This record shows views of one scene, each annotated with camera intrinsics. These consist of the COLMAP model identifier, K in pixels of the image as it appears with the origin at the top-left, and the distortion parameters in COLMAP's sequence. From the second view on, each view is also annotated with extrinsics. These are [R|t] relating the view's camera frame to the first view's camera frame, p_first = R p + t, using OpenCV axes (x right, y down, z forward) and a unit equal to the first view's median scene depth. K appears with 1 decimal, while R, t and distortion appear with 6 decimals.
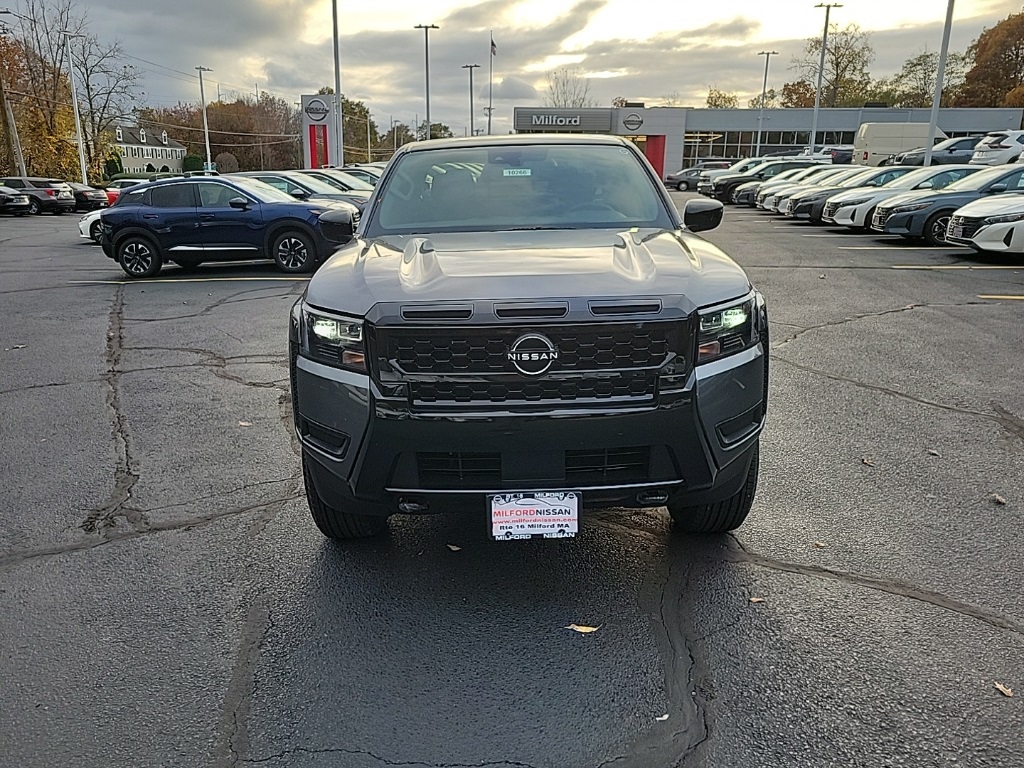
lens RADIAL K [[777.3, 0, 507.6], [0, 777.3, 369.5], [0, 0, 1]] dist [0.032751, 0.001058]
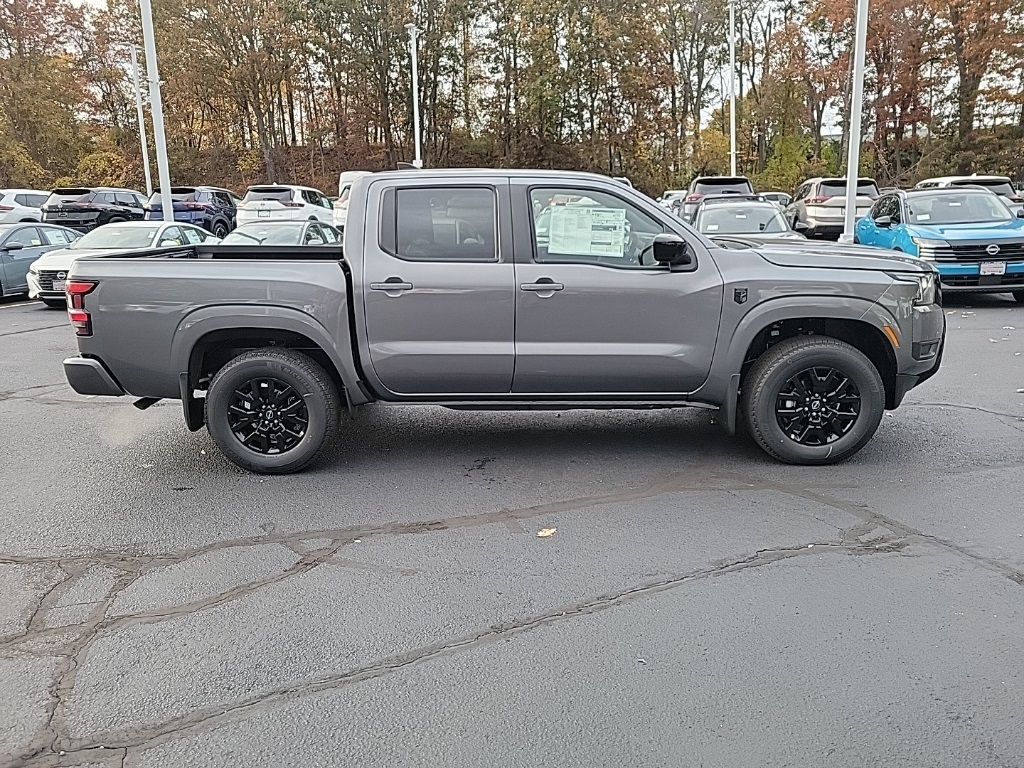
lens RADIAL K [[765.4, 0, 506.1], [0, 765.4, 381.1], [0, 0, 1]] dist [0.032634, 0.000237]
pose [[0.036710, -0.194053, 0.980304, -0.136428], [0.265868, 0.947508, 0.177605, -0.027286], [-0.963310, 0.254111, 0.086376, 0.125533]]
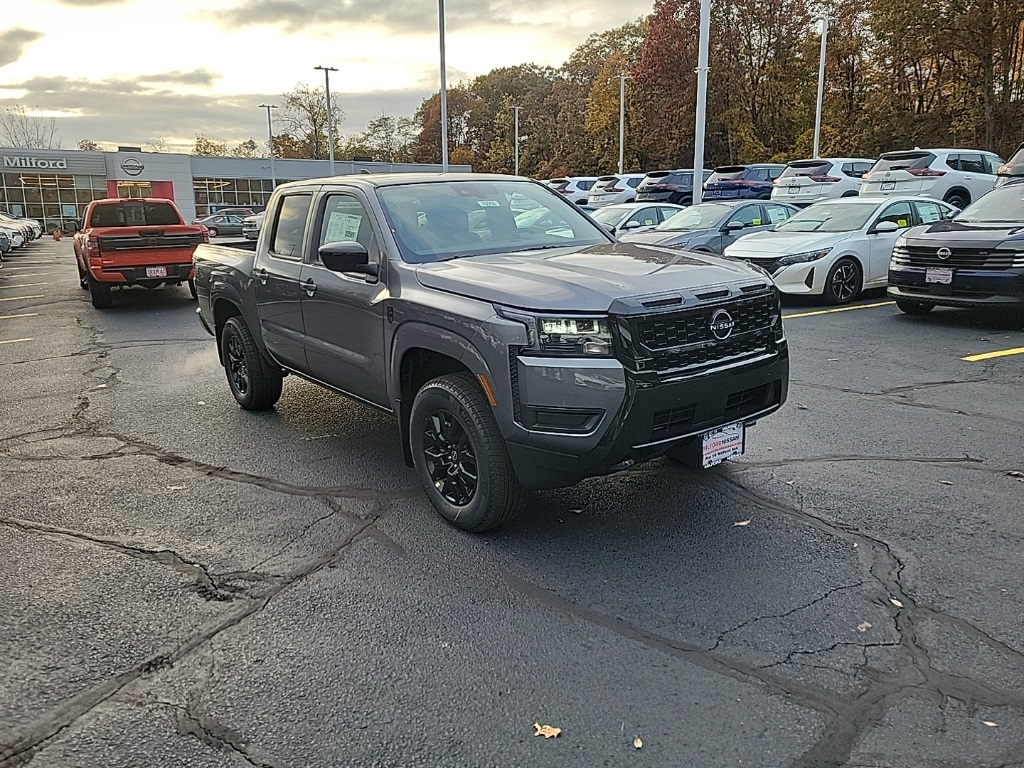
lens RADIAL K [[765.4, 0, 506.1], [0, 765.4, 381.1], [0, 0, 1]] dist [0.032634, 0.000237]
pose [[0.810065, -0.139963, 0.569390, -0.069390], [0.162876, 0.986588, 0.010794, 0.000128], [-0.563264, 0.083996, 0.821997, 0.006854]]
